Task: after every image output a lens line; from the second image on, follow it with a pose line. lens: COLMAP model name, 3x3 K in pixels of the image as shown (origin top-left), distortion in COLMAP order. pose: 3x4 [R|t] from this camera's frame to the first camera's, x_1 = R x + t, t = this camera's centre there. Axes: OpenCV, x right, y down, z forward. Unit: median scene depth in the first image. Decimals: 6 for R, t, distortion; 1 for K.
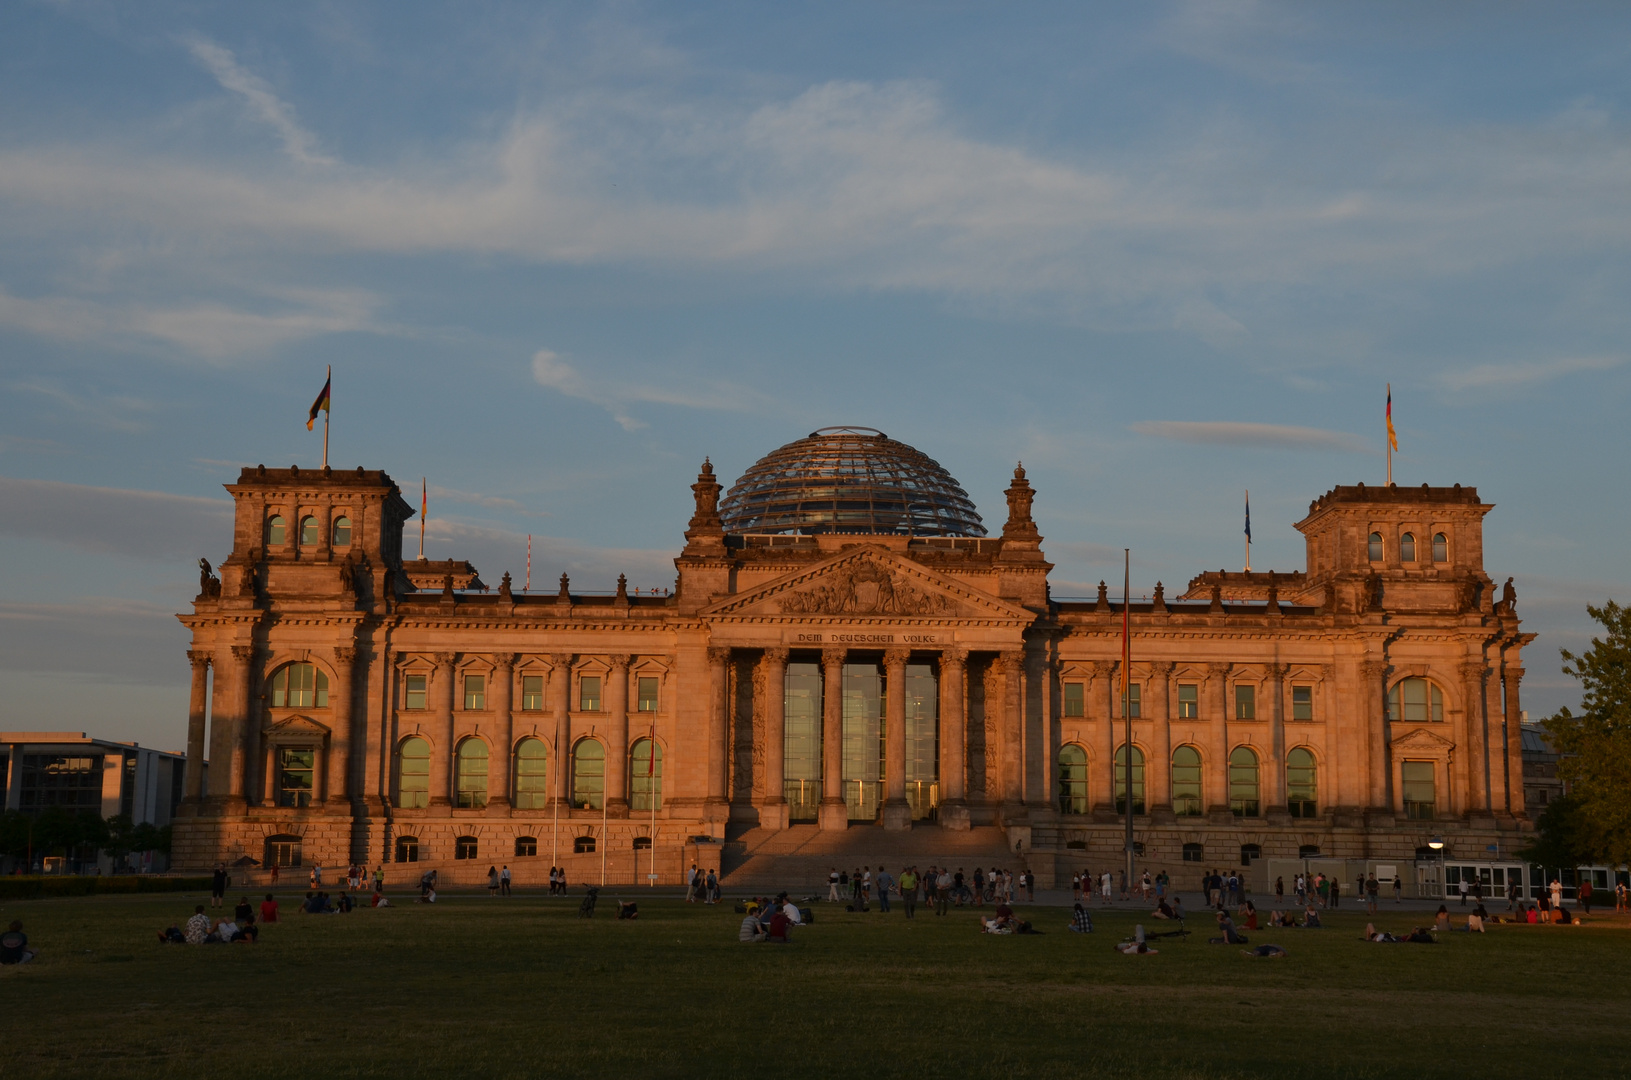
lens RADIAL K [[2121.3, 0, 836.3], [0, 2121.3, 536.8], [0, 0, 1]] dist [0.124736, -0.007213]
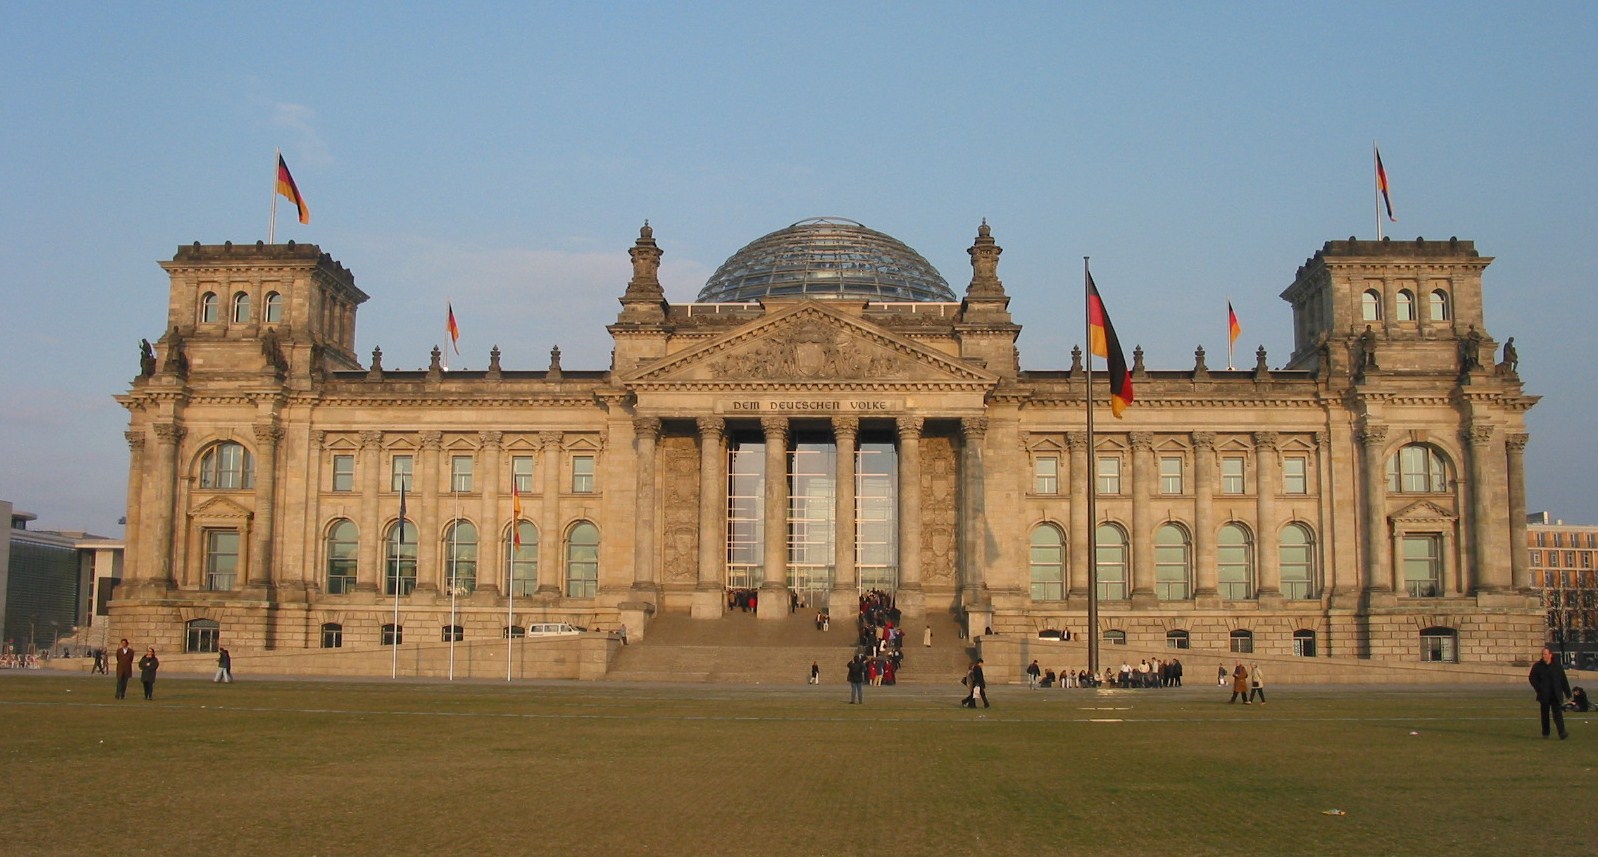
lens RADIAL K [[1526.3, 0, 800.6], [0, 1526.3, 416.8], [0, 0, 1]] dist [-0.129876, 0.011338]
pose [[0.996750, -0.014197, -0.079302, 0.059414], [0.014302, 0.999897, 0.000749, 0.049987], [0.079283, -0.001881, 0.996850, 0.345416]]
